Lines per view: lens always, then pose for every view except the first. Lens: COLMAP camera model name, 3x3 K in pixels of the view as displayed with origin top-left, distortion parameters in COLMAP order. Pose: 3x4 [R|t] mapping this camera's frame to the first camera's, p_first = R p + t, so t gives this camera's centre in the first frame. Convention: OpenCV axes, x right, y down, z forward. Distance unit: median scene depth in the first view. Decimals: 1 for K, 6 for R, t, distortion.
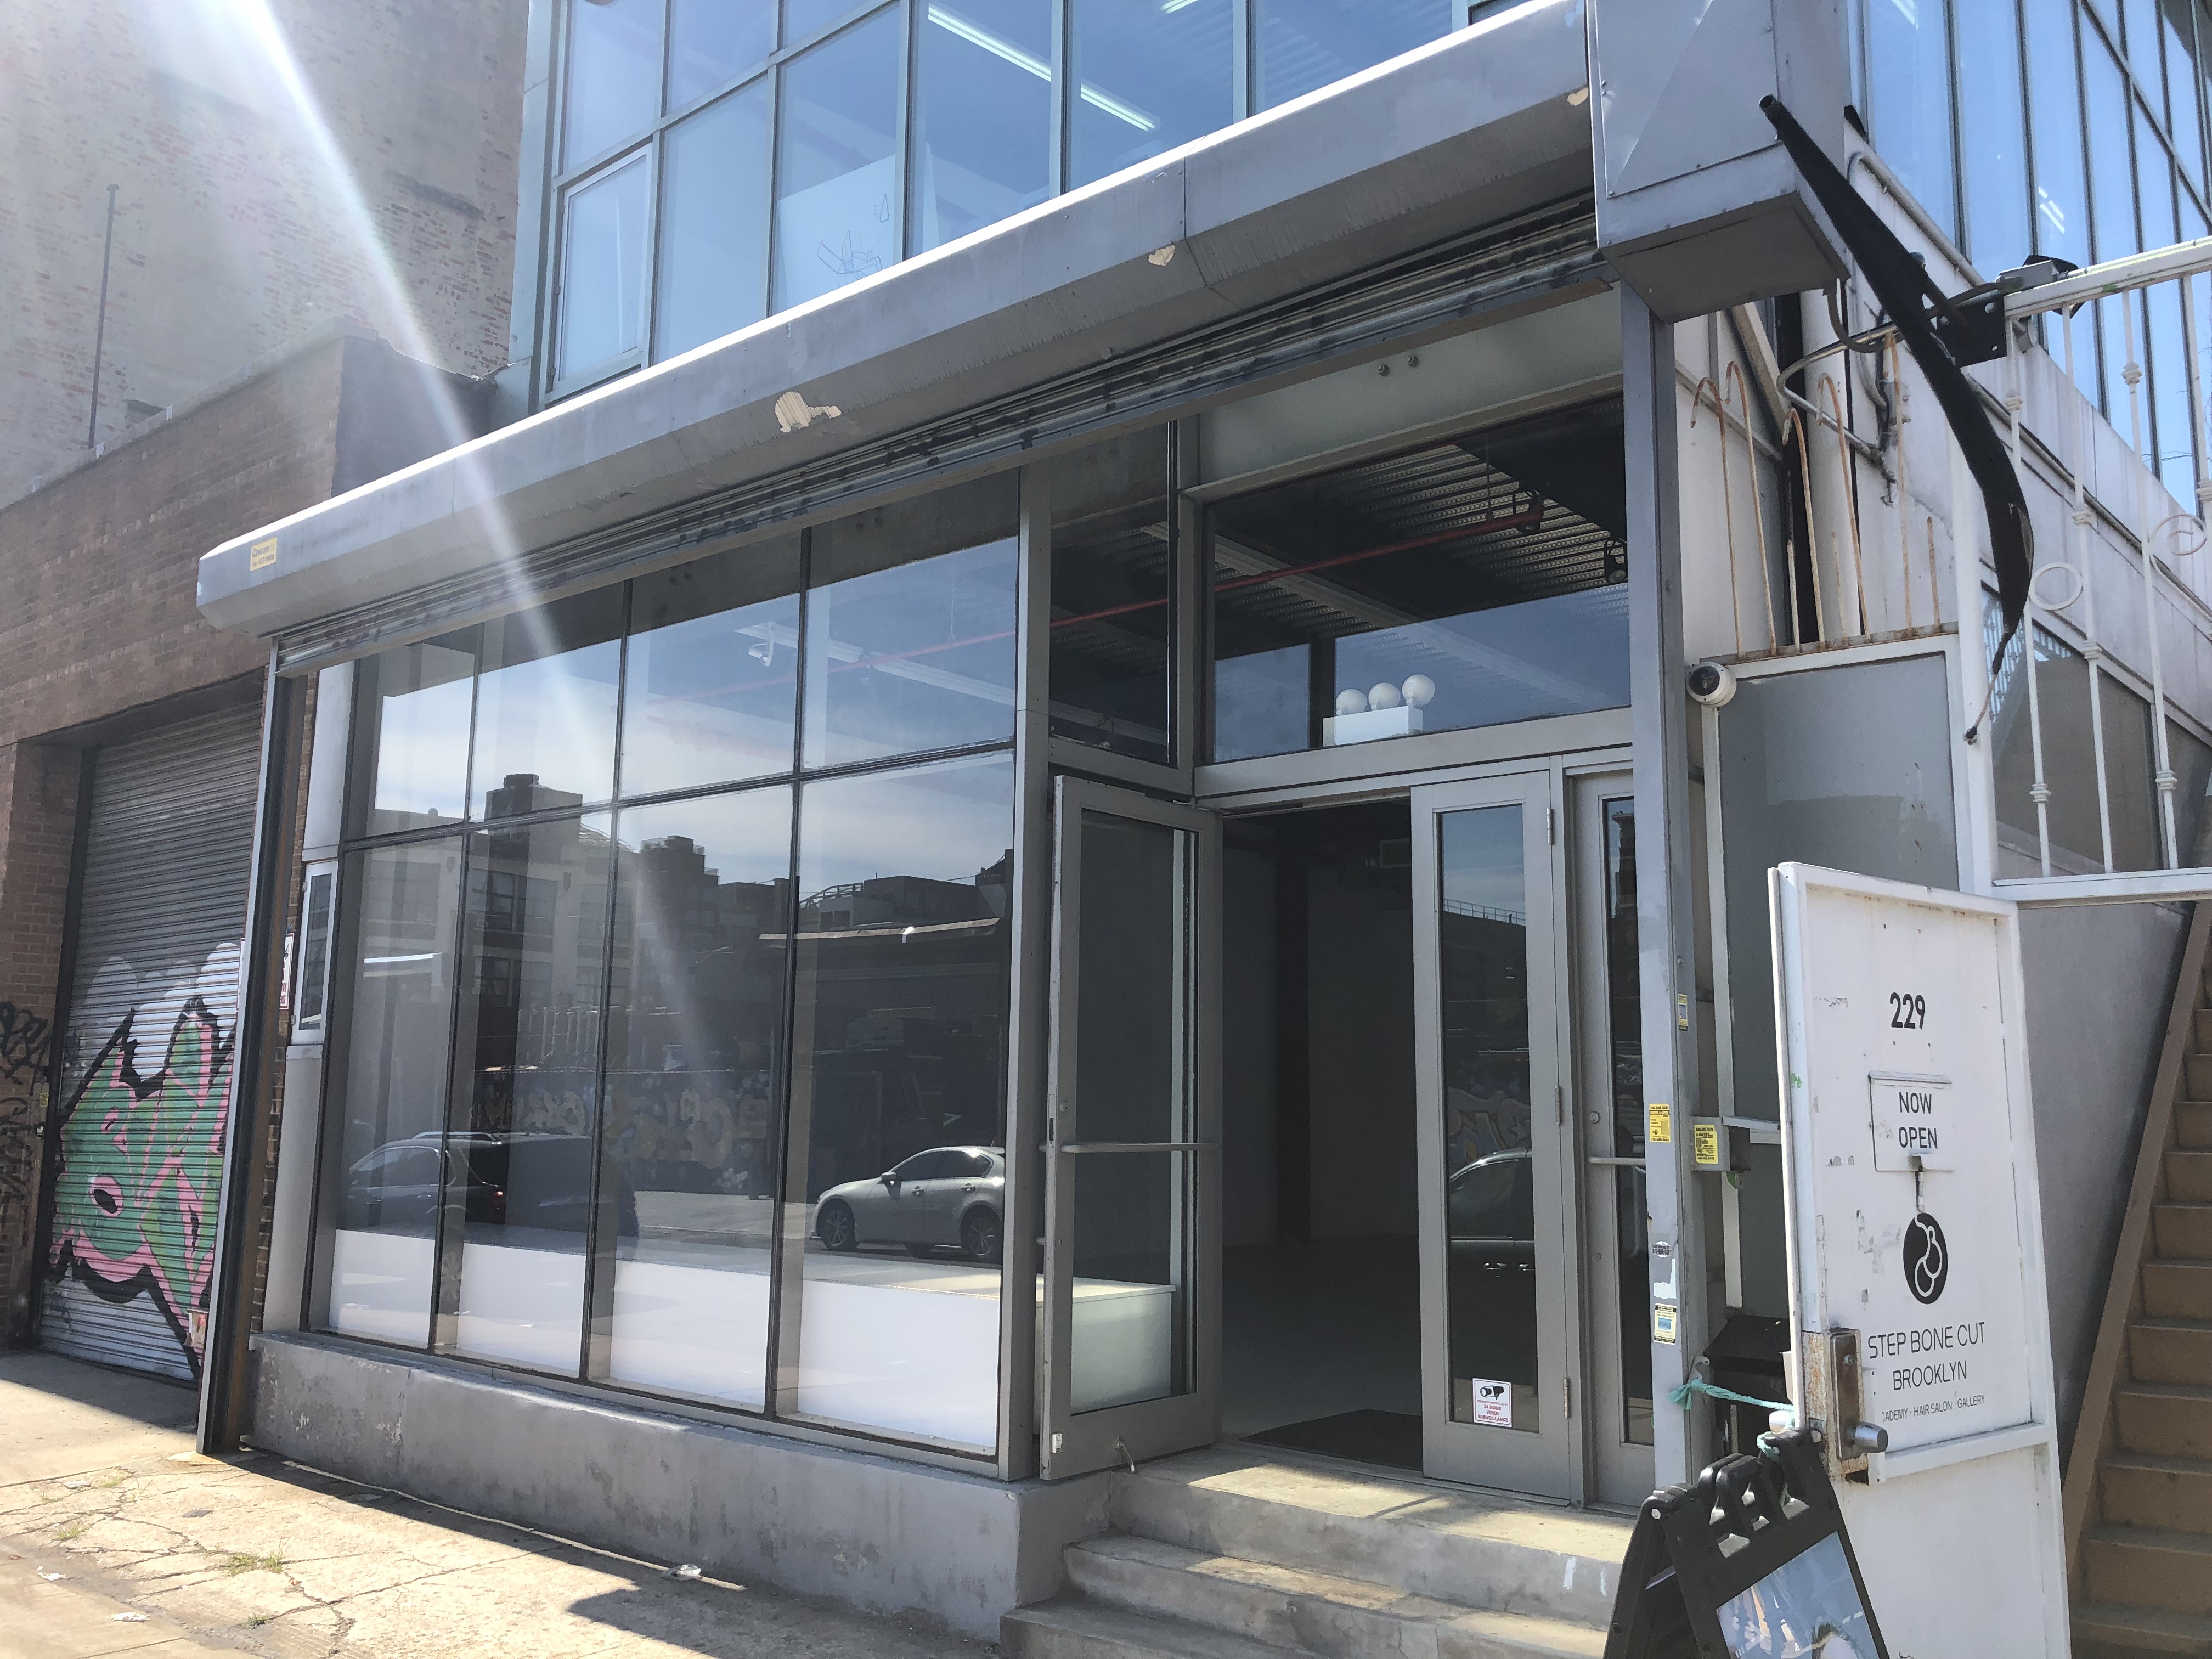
lens RADIAL K [[1838.8, 0, 1106.0], [0, 1838.8, 829.5], [0, 0, 1]] dist [-0.013094, 0.024390]
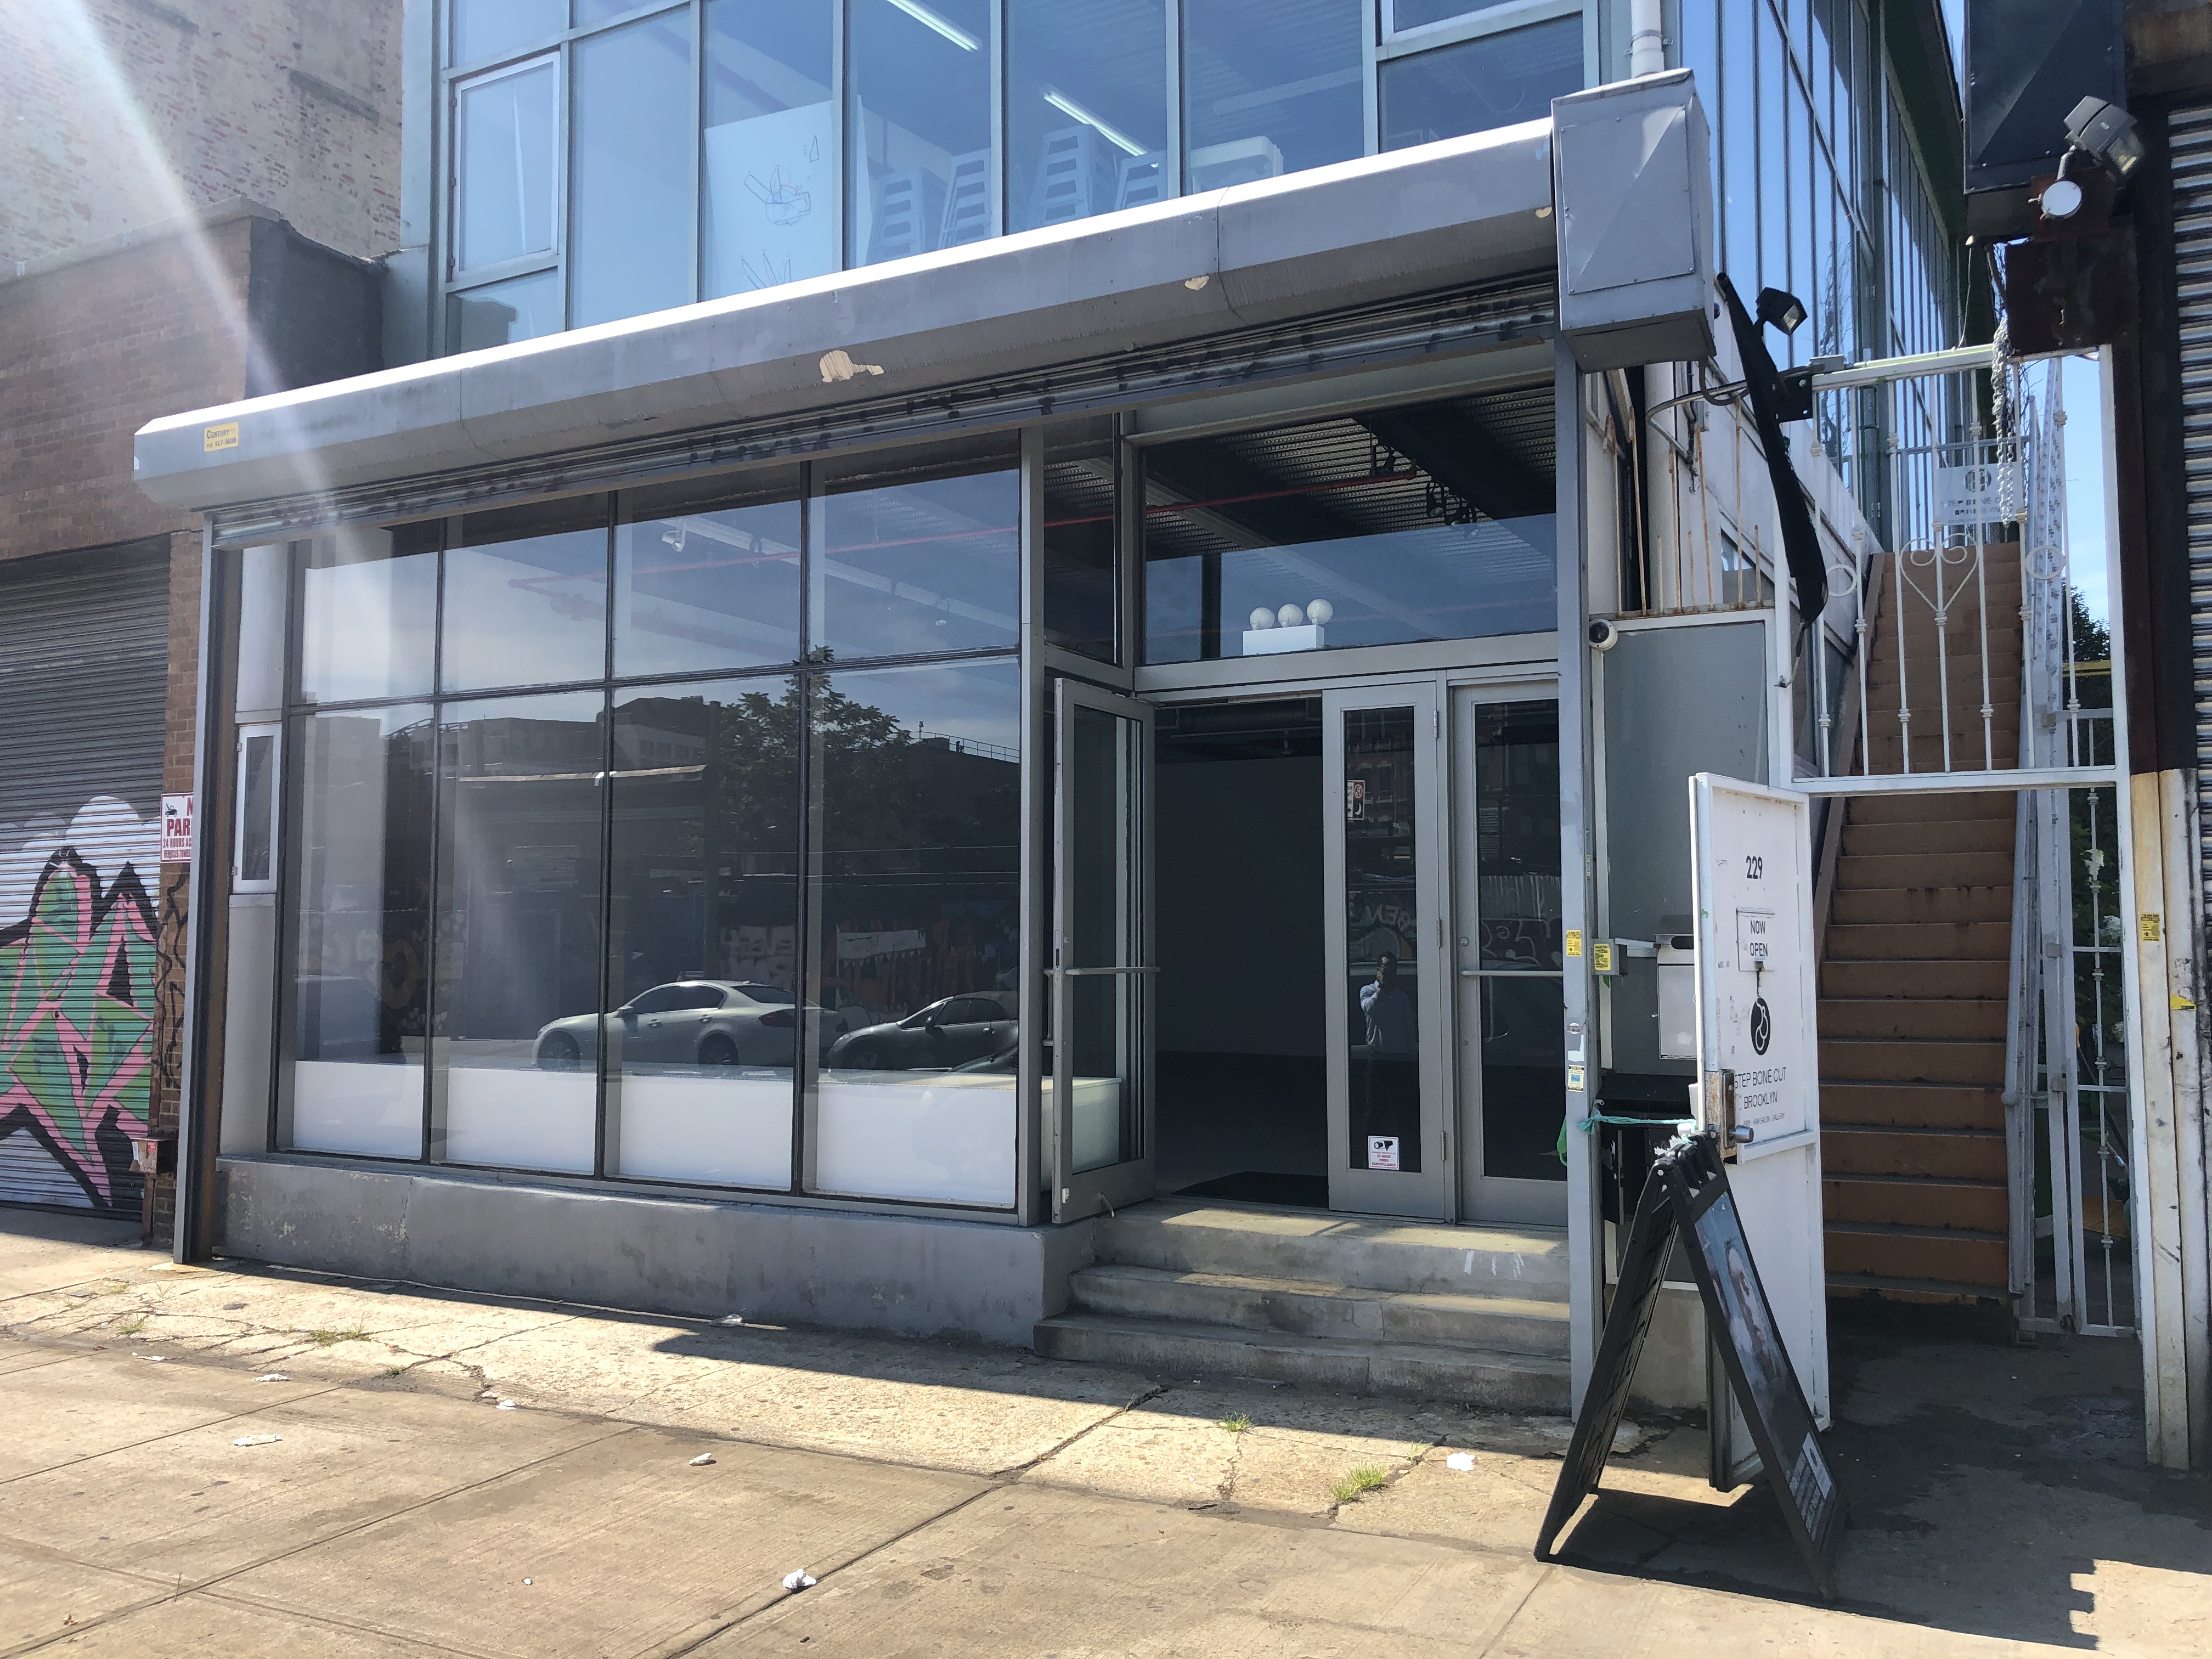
lens RADIAL K [[1838.8, 0, 1106.0], [0, 1838.8, 829.5], [0, 0, 1]] dist [-0.013094, 0.024390]
pose [[0.977715, -0.001366, 0.209934, -0.243229], [-0.017346, 0.996034, 0.087267, -0.033674], [-0.209221, -0.088963, 0.973813, -0.220719]]
